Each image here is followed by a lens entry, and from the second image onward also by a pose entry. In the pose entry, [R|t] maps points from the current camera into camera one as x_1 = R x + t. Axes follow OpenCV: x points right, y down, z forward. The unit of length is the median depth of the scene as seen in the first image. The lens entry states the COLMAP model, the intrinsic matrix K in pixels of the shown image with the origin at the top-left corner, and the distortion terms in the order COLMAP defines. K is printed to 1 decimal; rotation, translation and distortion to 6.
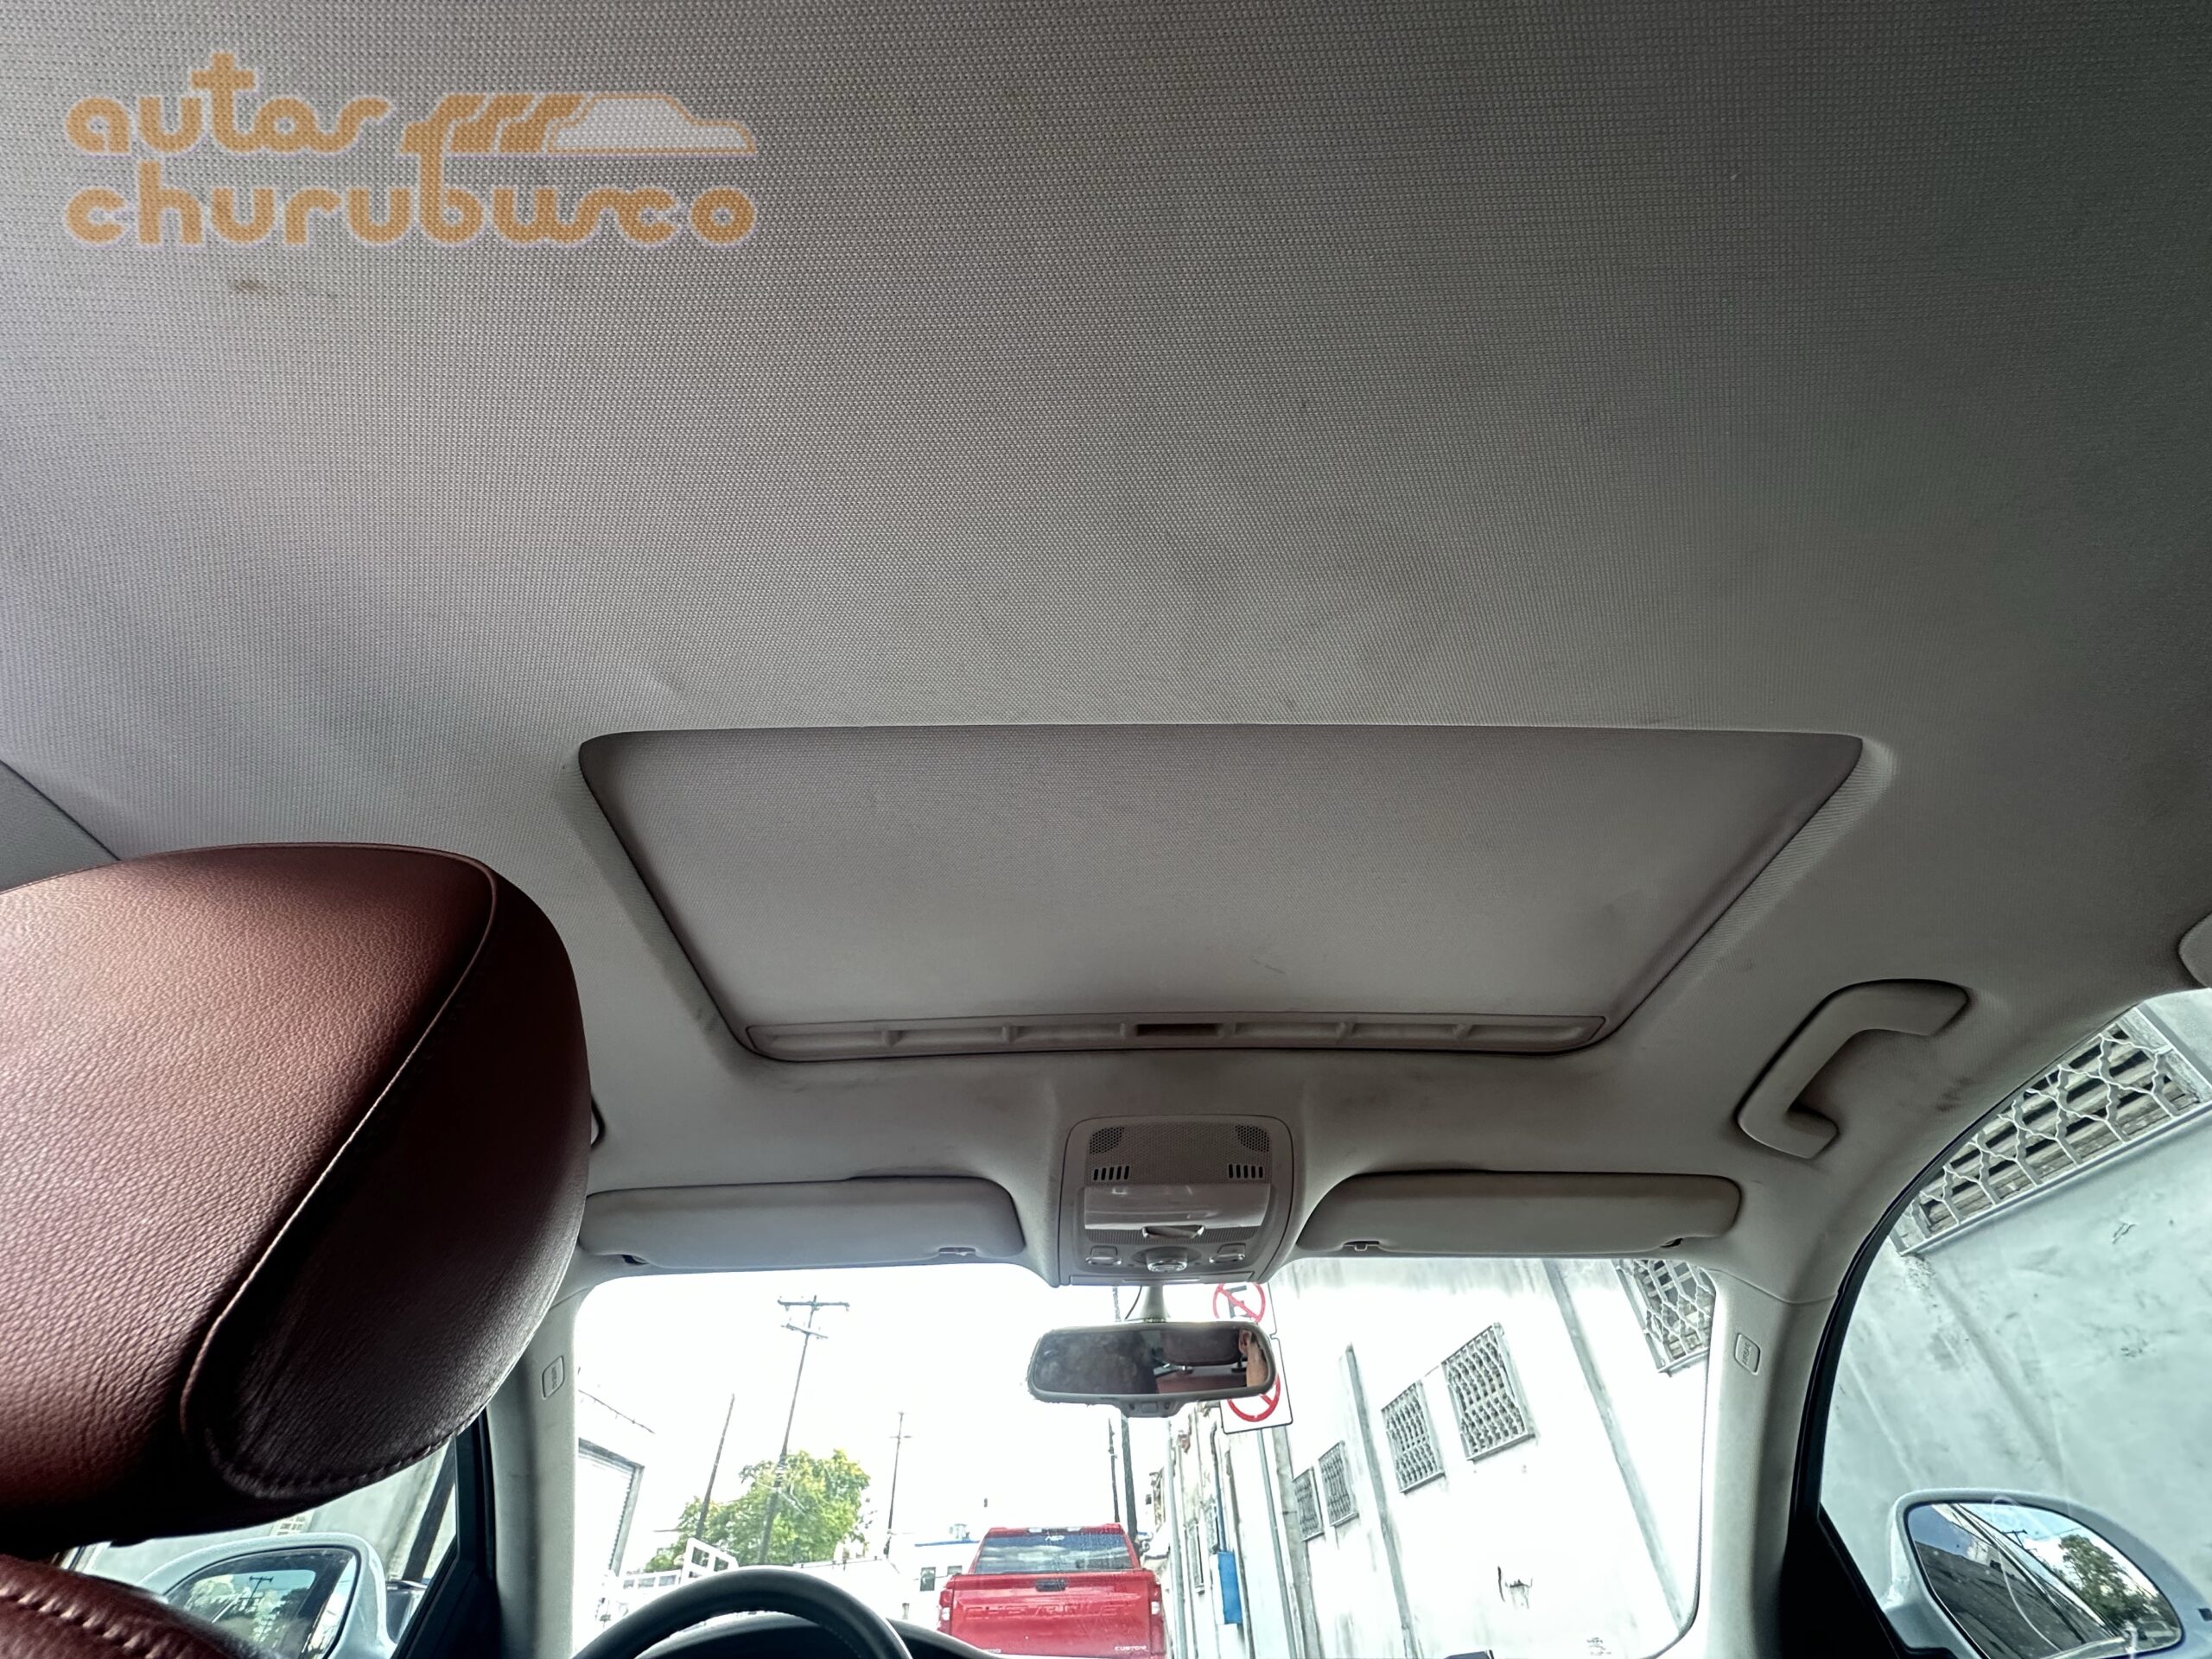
lens RADIAL K [[888.7, 0, 1100.7], [0, 888.7, 826.2], [0, 0, 1]] dist [-0.009306, 0.000797]
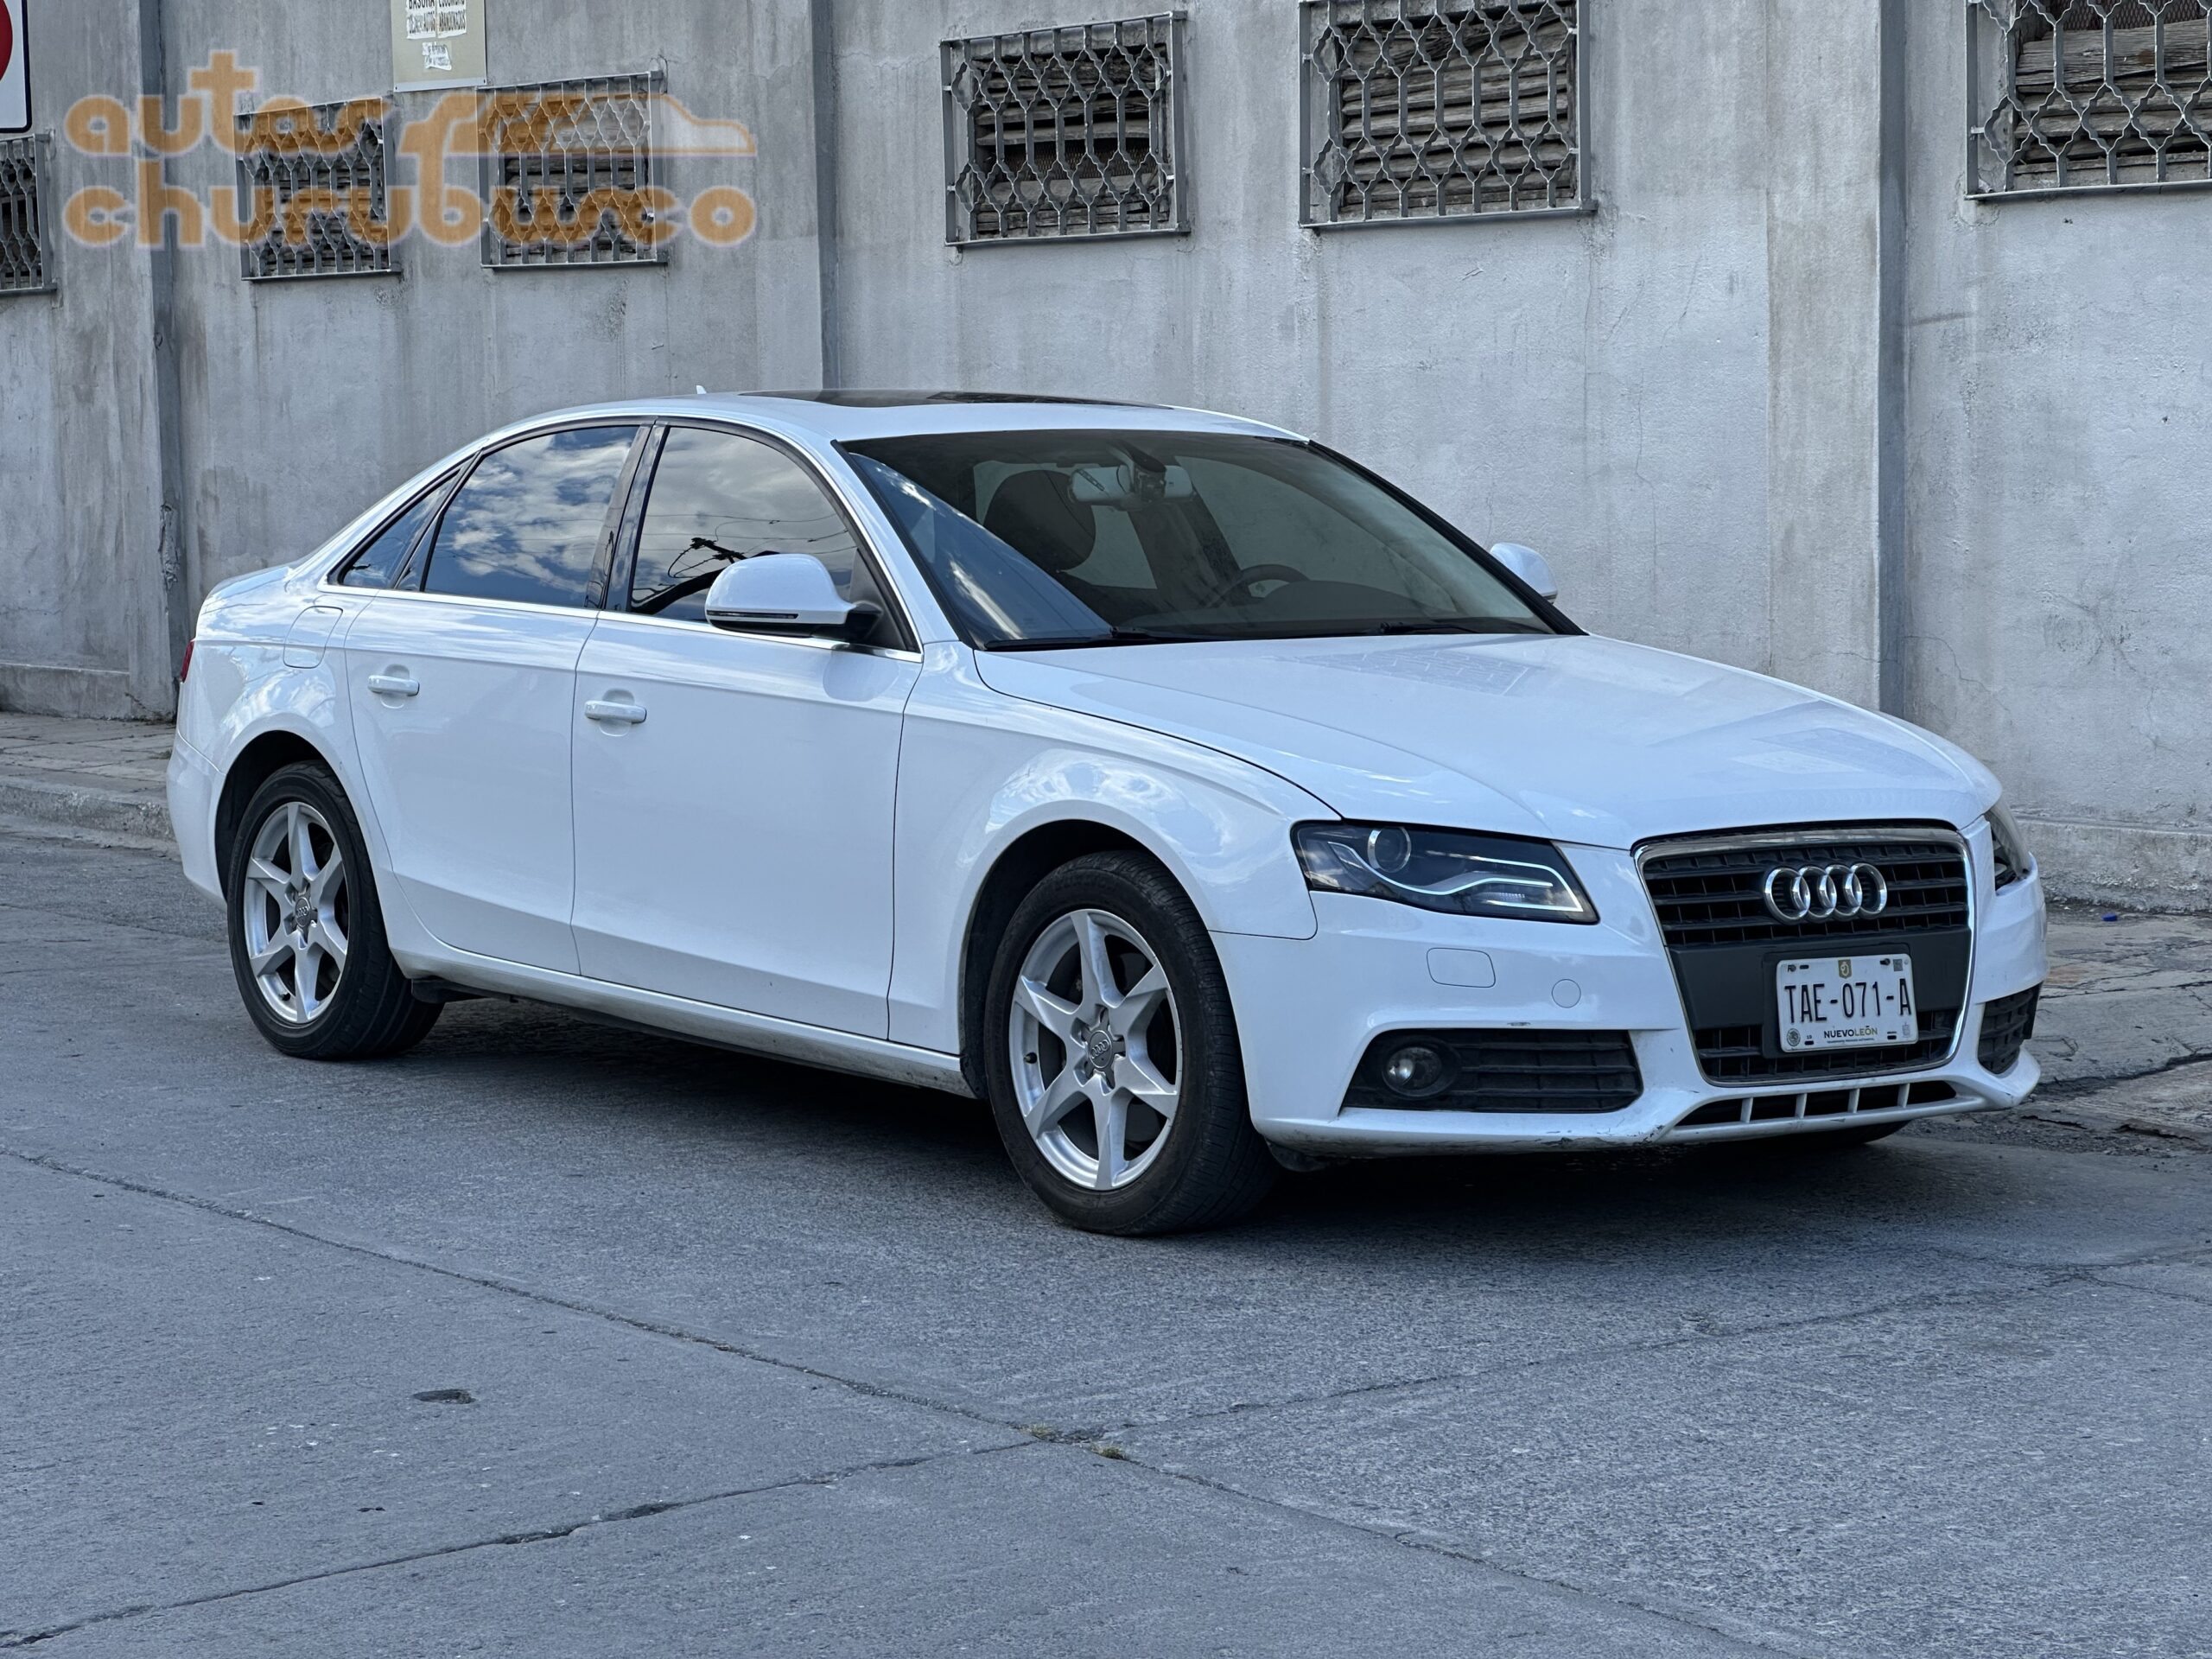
lens RADIAL K [[4947.0, 0, 1090.9], [0, 4947.0, 846.3], [0, 0, 1]] dist [0.217387, 0.000000]
pose [[0.812587, -0.024067, 0.582343, -1.973804], [-0.409341, 0.687688, 0.599604, -1.822094], [-0.414901, -0.725607, 0.548954, -1.893647]]
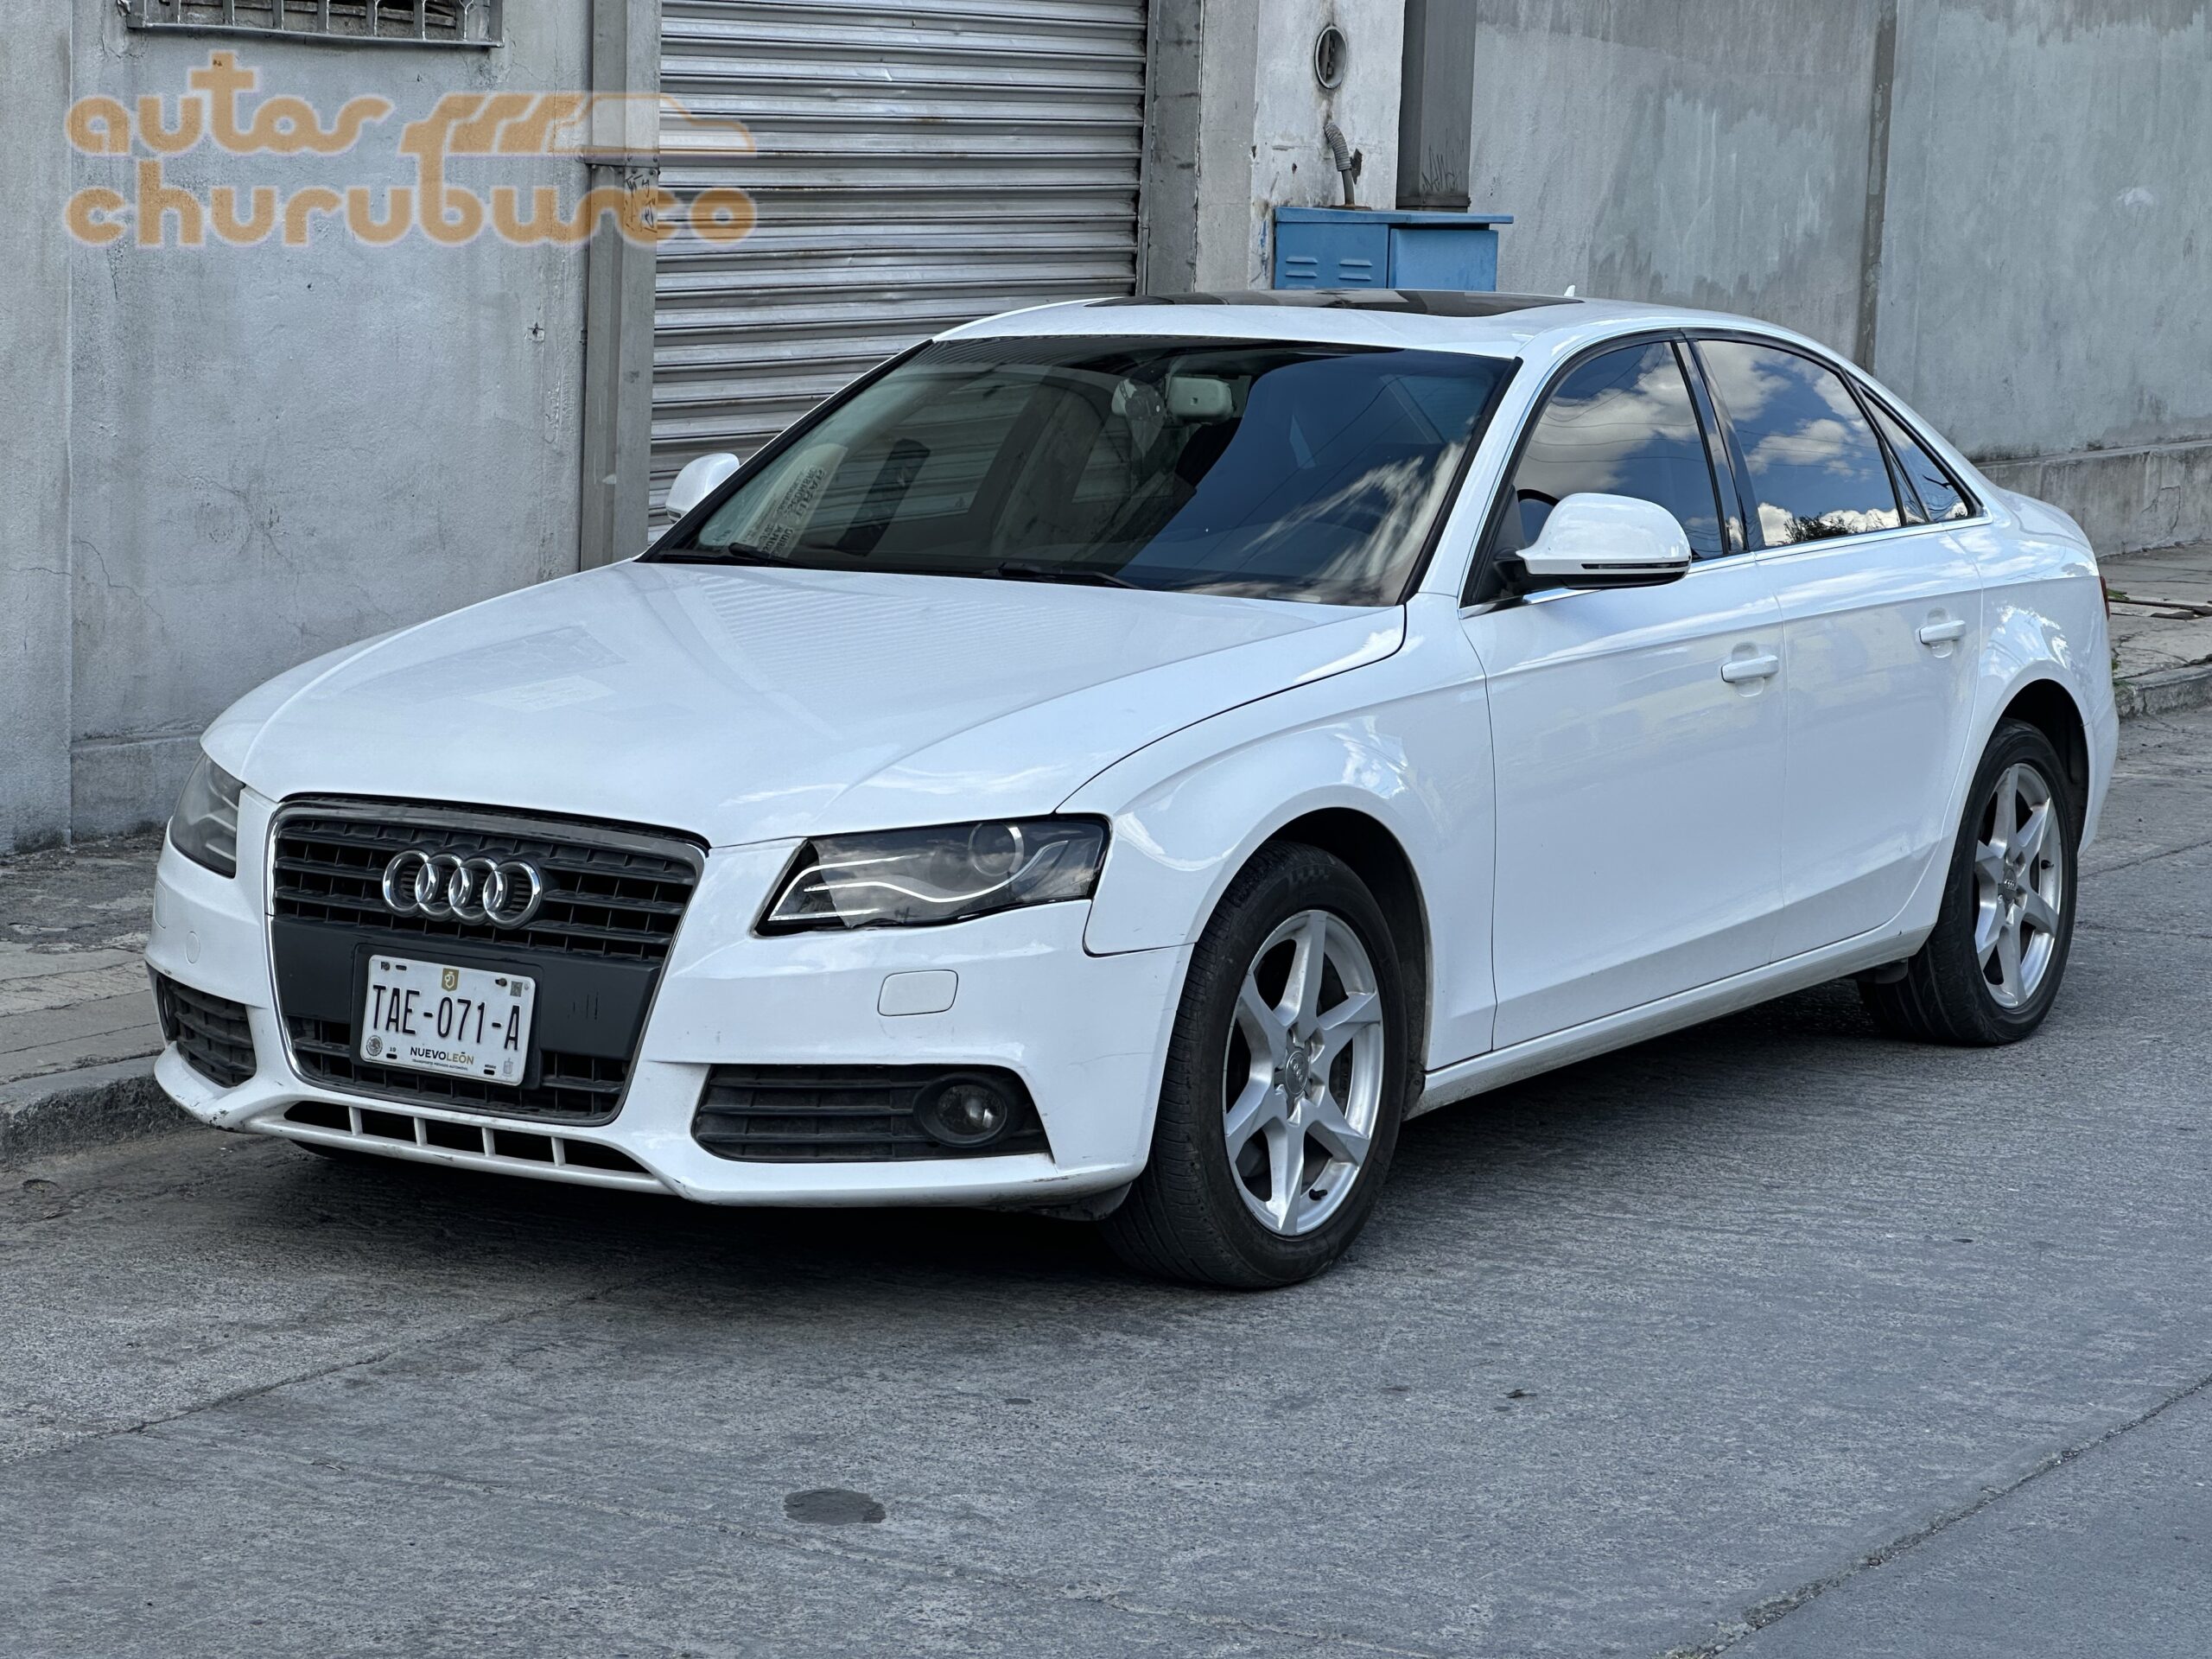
lens RADIAL K [[4947.0, 0, 1115.4], [0, 4947.0, 826.9], [0, 0, 1]] dist [0.217387, 0.000000]
pose [[-0.844457, -0.056754, 0.532608, -1.493451], [-0.362180, 0.793090, -0.489729, 1.797244], [-0.394612, -0.606455, -0.690285, 2.148389]]
